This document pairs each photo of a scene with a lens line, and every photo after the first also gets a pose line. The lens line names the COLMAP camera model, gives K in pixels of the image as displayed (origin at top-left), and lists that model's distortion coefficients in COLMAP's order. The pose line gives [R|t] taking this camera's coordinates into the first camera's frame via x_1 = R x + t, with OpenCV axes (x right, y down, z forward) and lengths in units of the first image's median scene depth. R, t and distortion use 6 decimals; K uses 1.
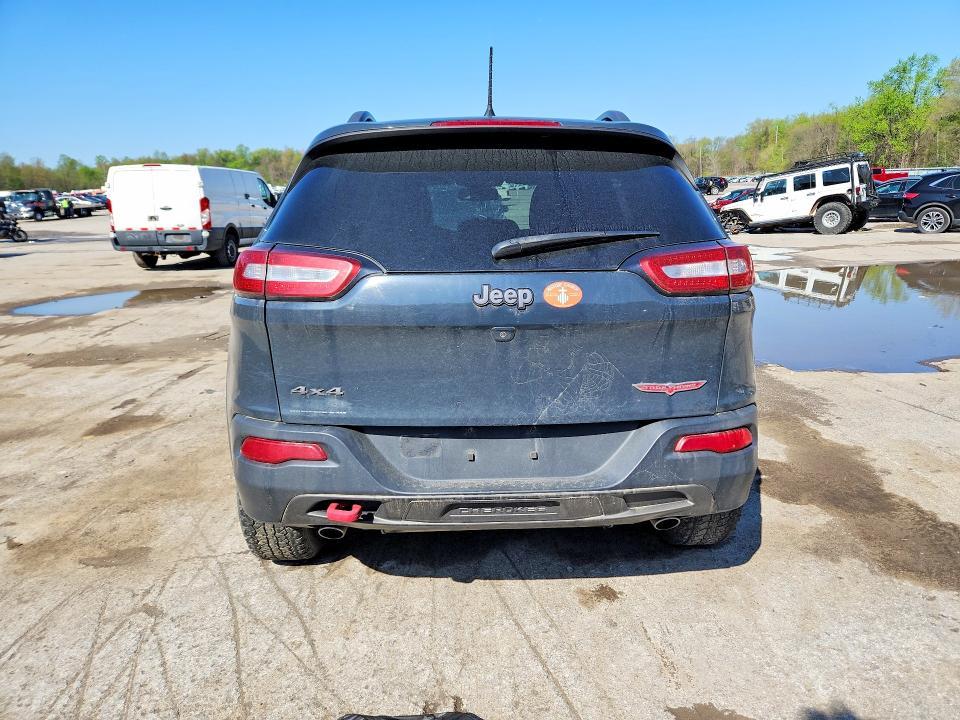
lens RADIAL K [[645.3, 0, 495.3], [0, 645.3, 355.9], [0, 0, 1]] dist [0.043614, -0.036208]
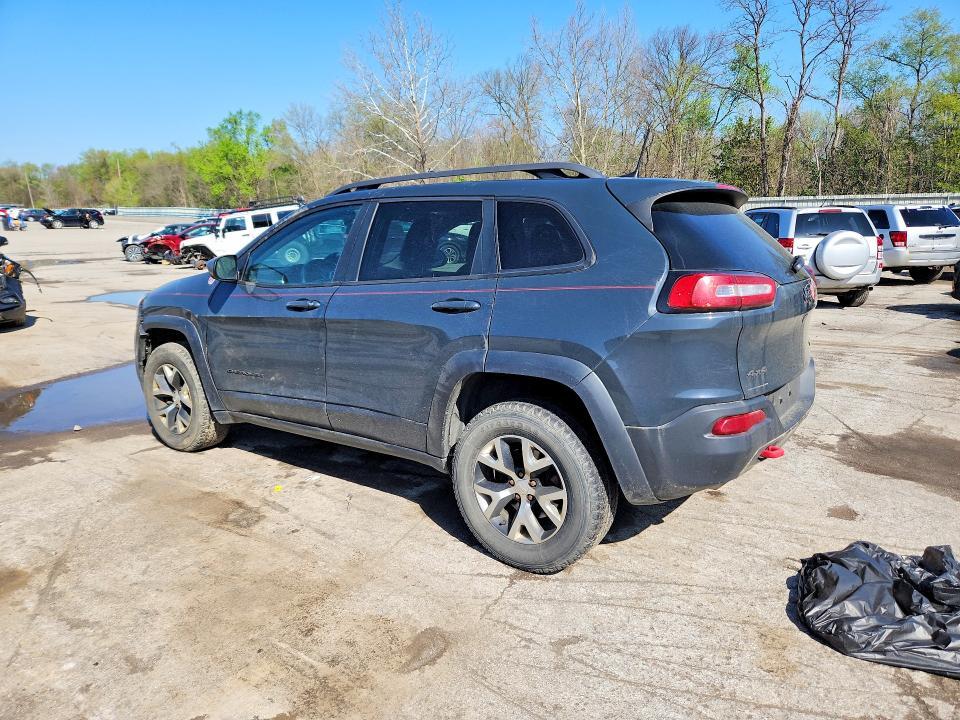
lens RADIAL K [[645.3, 0, 495.3], [0, 645.3, 355.9], [0, 0, 1]] dist [0.043614, -0.036208]
pose [[0.617876, -0.130981, 0.775289, -0.151798], [0.171786, 0.984694, 0.029452, -0.010247], [-0.767280, 0.114987, 0.630920, 0.047174]]
